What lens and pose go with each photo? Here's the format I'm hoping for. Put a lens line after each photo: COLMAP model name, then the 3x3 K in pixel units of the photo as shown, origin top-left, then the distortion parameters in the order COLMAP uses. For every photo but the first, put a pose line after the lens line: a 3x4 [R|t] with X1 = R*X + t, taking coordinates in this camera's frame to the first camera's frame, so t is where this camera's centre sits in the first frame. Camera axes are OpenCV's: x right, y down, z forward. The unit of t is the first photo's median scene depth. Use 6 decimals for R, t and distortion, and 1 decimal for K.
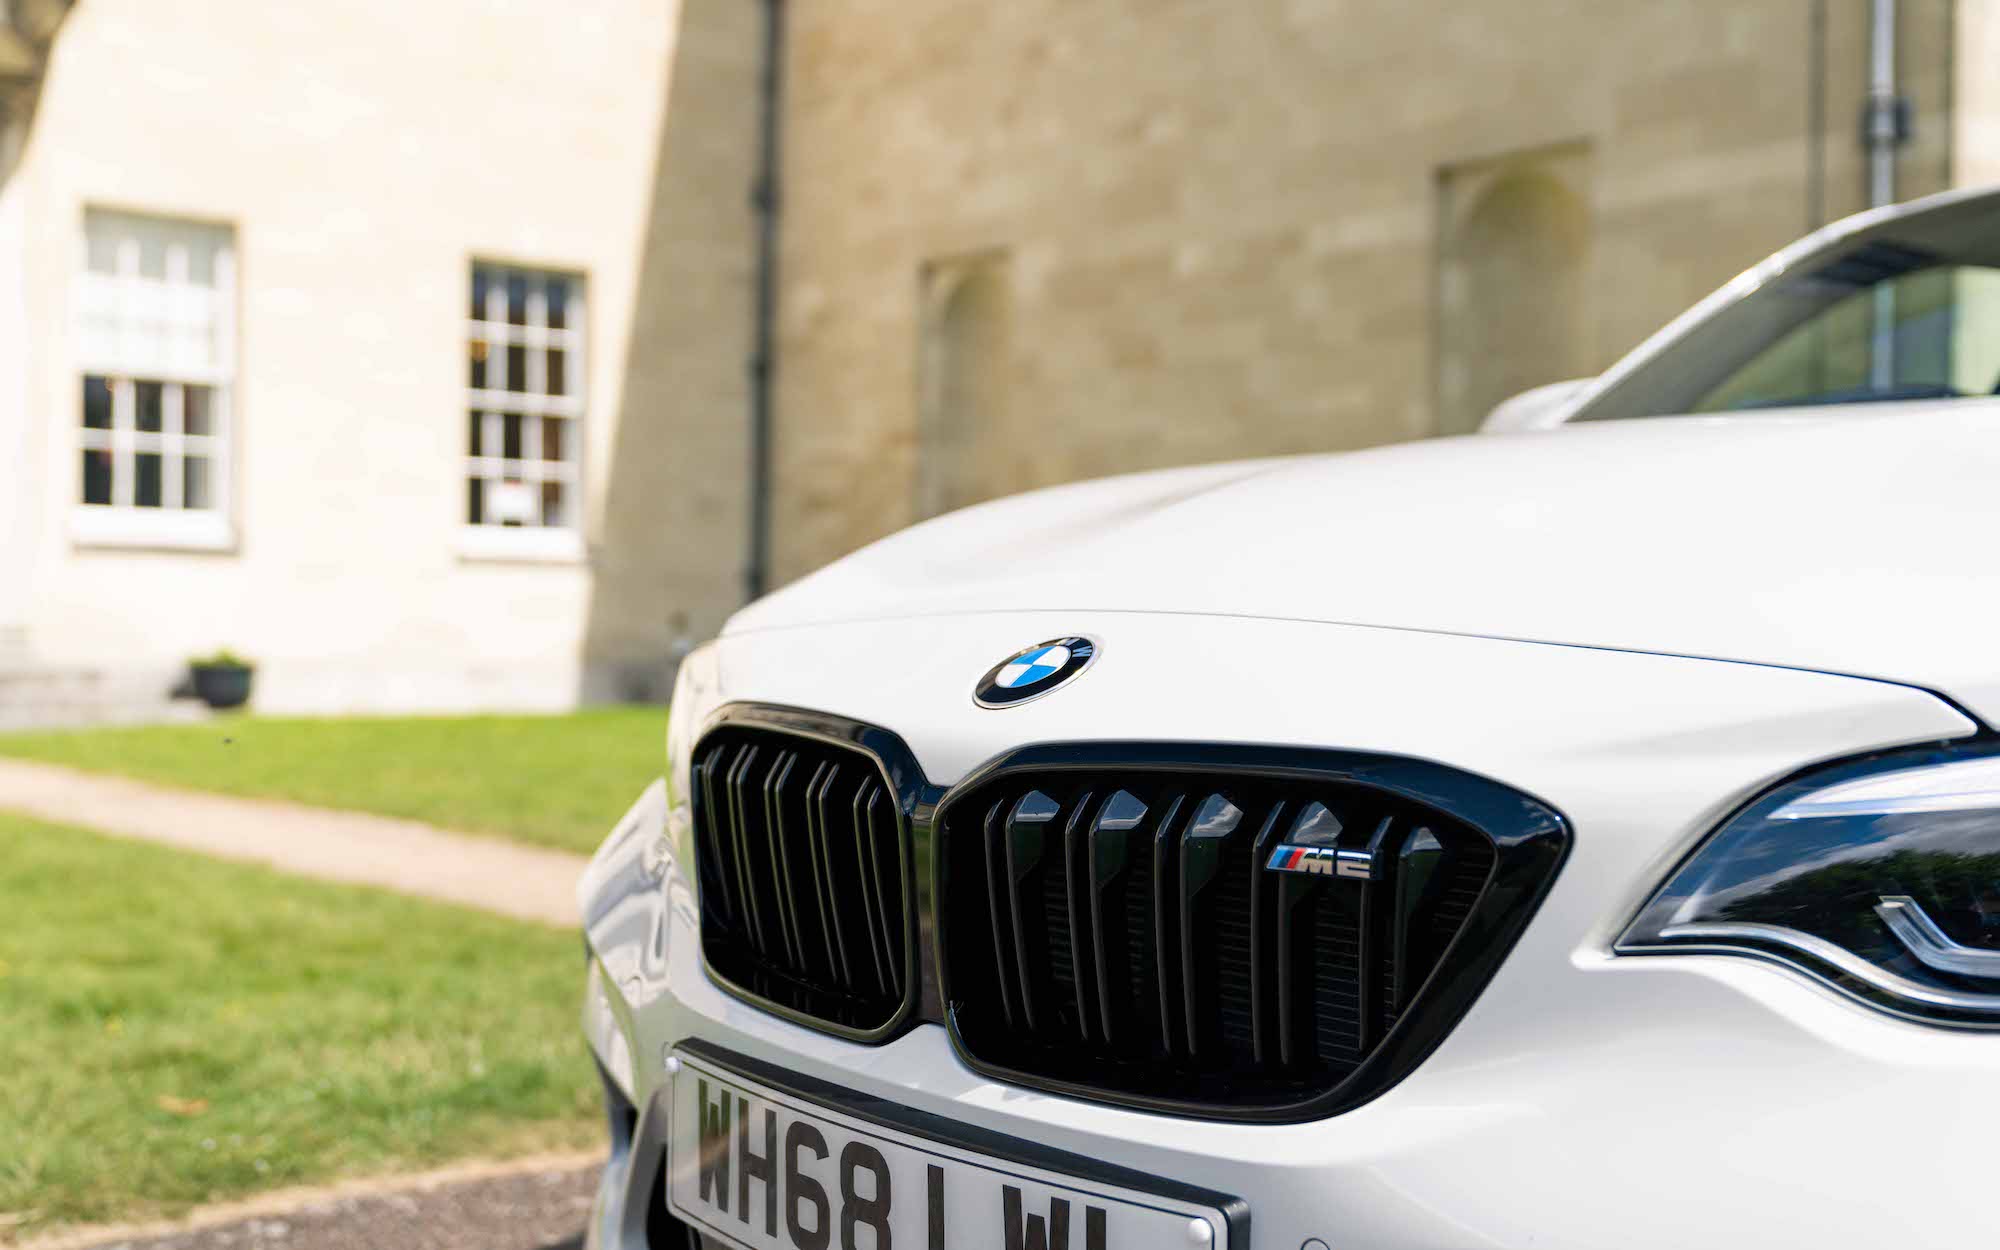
lens RADIAL K [[2257.6, 0, 1036.2], [0, 2257.6, 651.9], [0, 0, 1]] dist [0.036860, 0.000000]
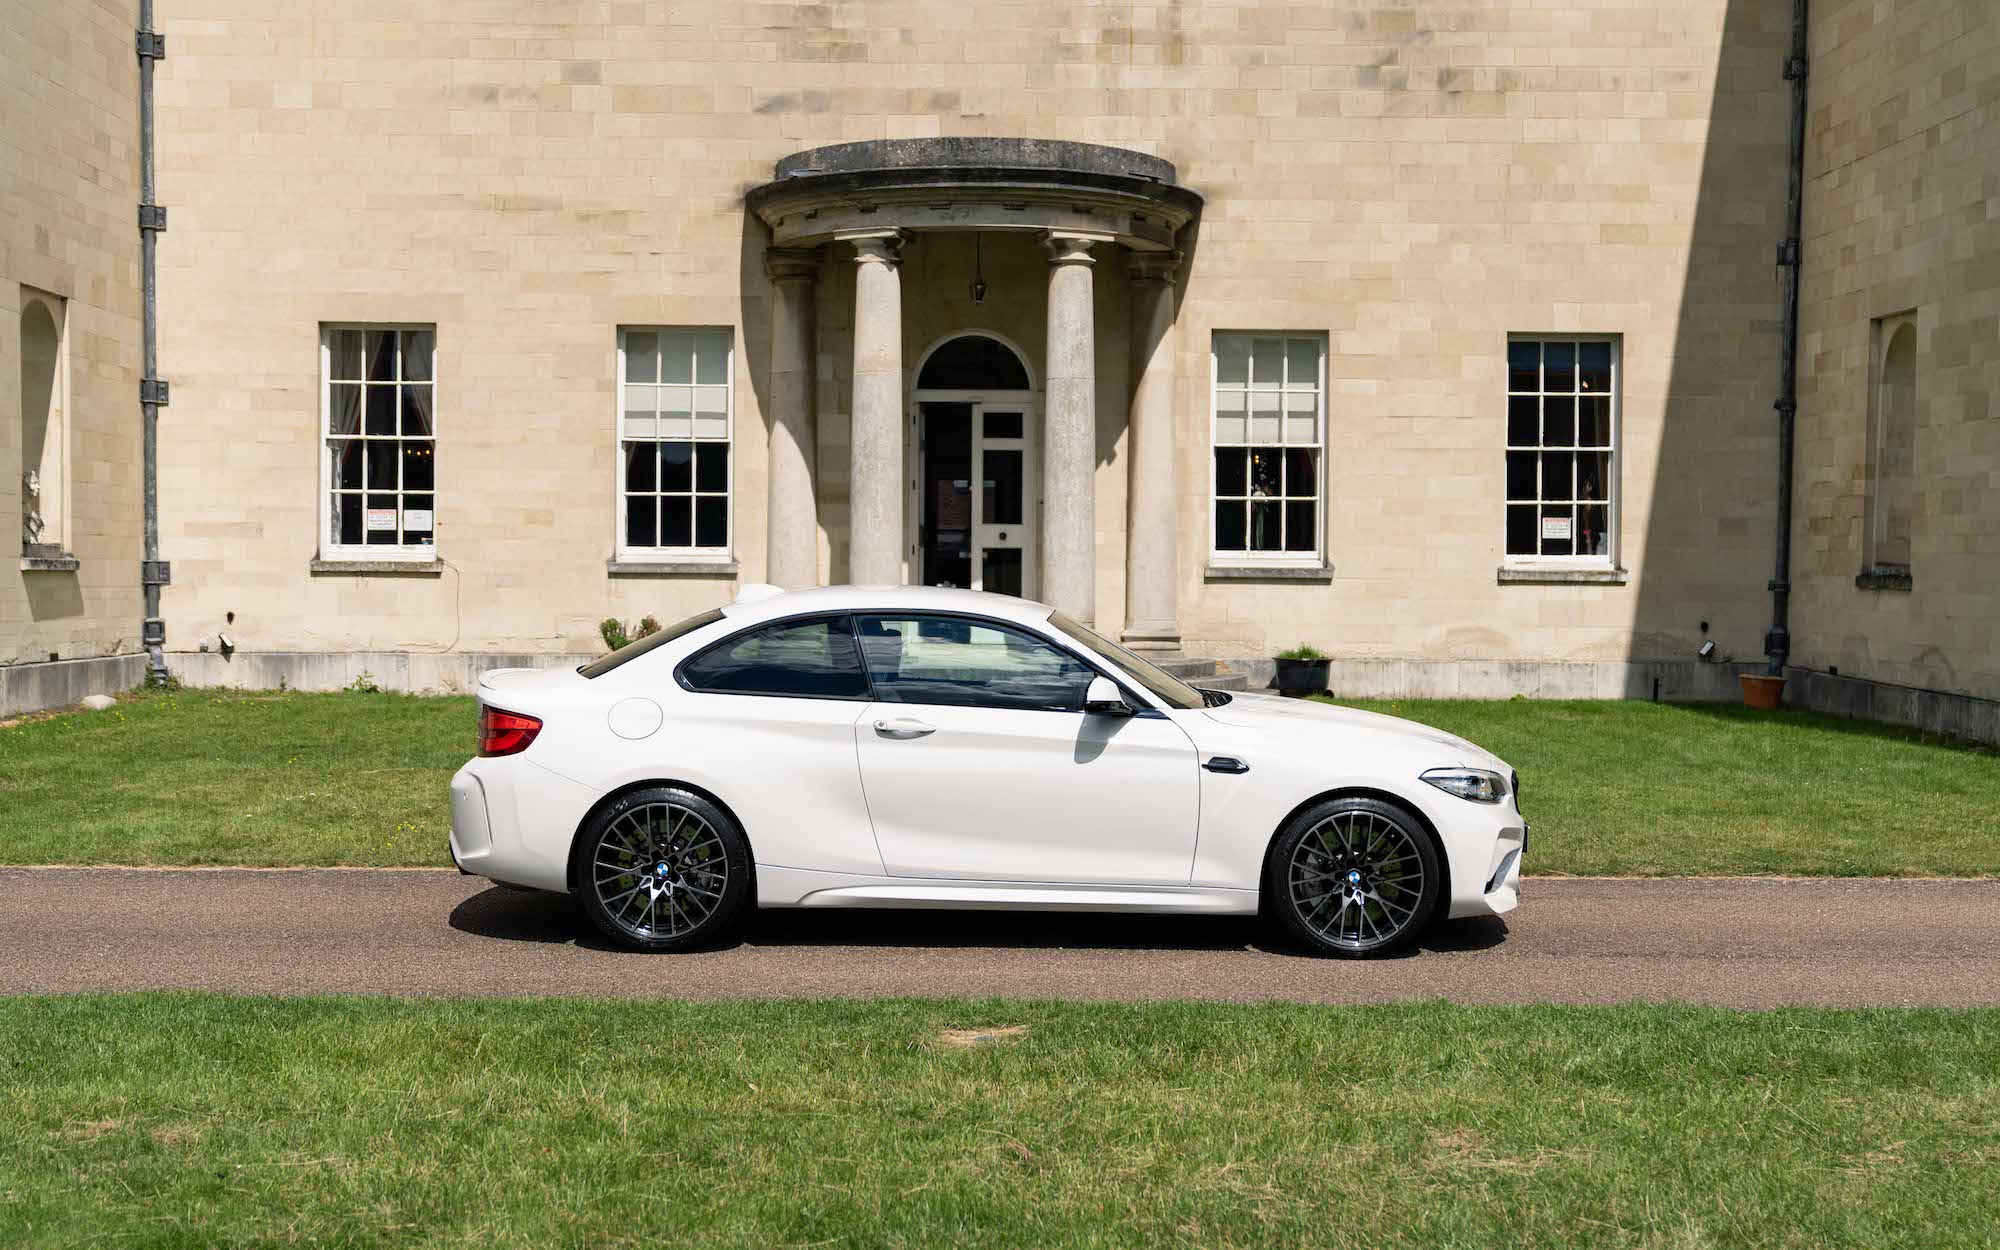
lens RADIAL K [[2417.9, 0, 1033.2], [0, 2417.9, 731.9], [0, 0, 1]] dist [0.010941, 0.000000]
pose [[0.784685, 0.039891, -0.618610, 2.975214], [-0.005853, 0.998360, 0.056955, -0.240993], [0.619867, -0.041071, 0.783631, -1.760686]]
